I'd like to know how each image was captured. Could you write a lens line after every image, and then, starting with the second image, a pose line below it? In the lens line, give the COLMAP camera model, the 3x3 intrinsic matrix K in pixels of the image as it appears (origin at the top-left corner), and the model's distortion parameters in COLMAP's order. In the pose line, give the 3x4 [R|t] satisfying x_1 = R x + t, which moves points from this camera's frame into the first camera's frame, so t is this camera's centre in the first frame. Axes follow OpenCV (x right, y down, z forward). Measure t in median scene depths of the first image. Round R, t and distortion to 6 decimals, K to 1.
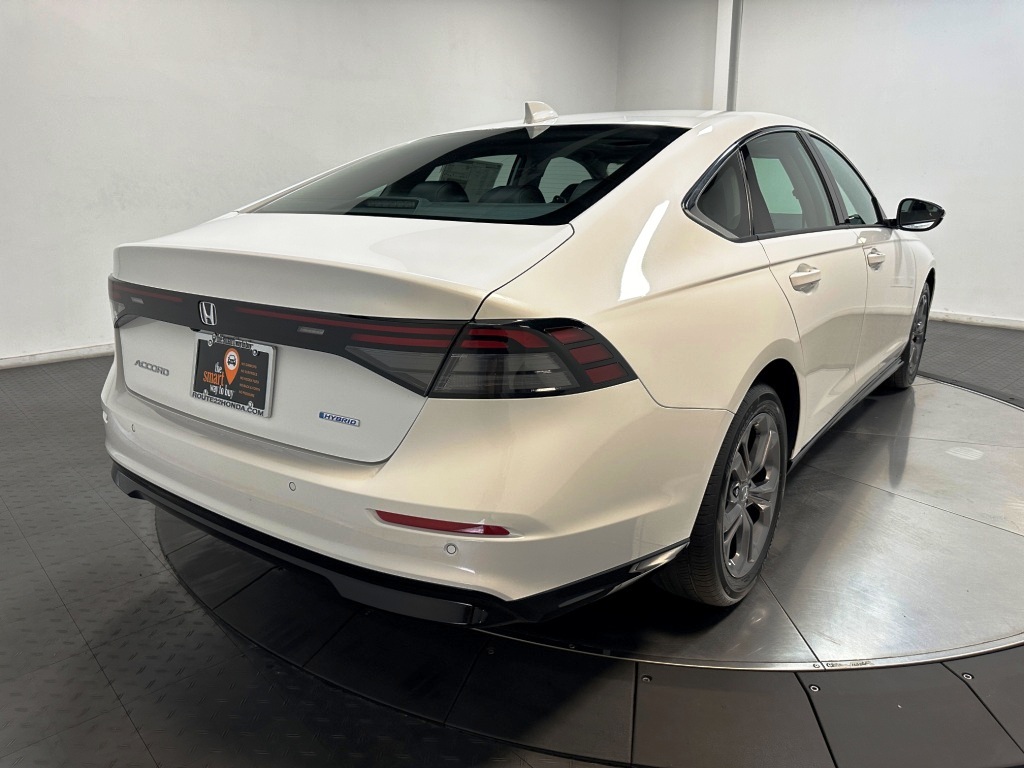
lens RADIAL K [[699.9, 0, 495.9], [0, 699.9, 383.6], [0, 0, 1]] dist [0.008379, -0.055784]
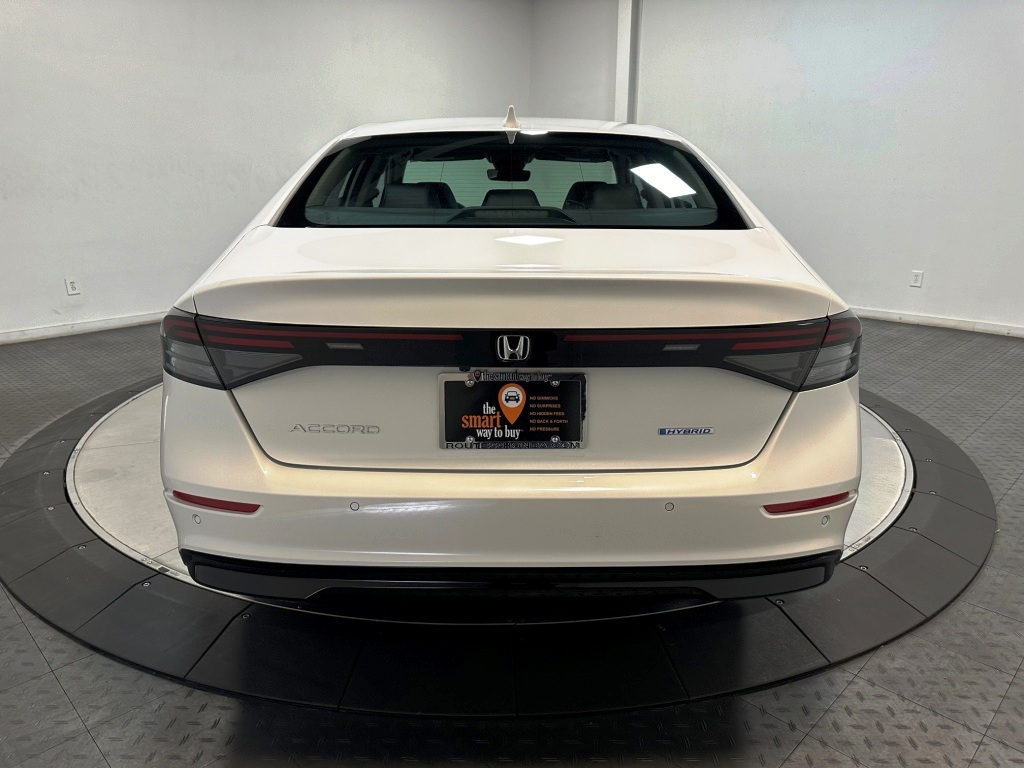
lens RADIAL K [[699.9, 0, 495.9], [0, 699.9, 383.6], [0, 0, 1]] dist [0.008379, -0.055784]
pose [[0.832878, -0.159393, 0.530007, -0.858371], [0.153697, 0.986576, 0.055174, -0.101572], [-0.531687, 0.035507, 0.846196, 0.250155]]
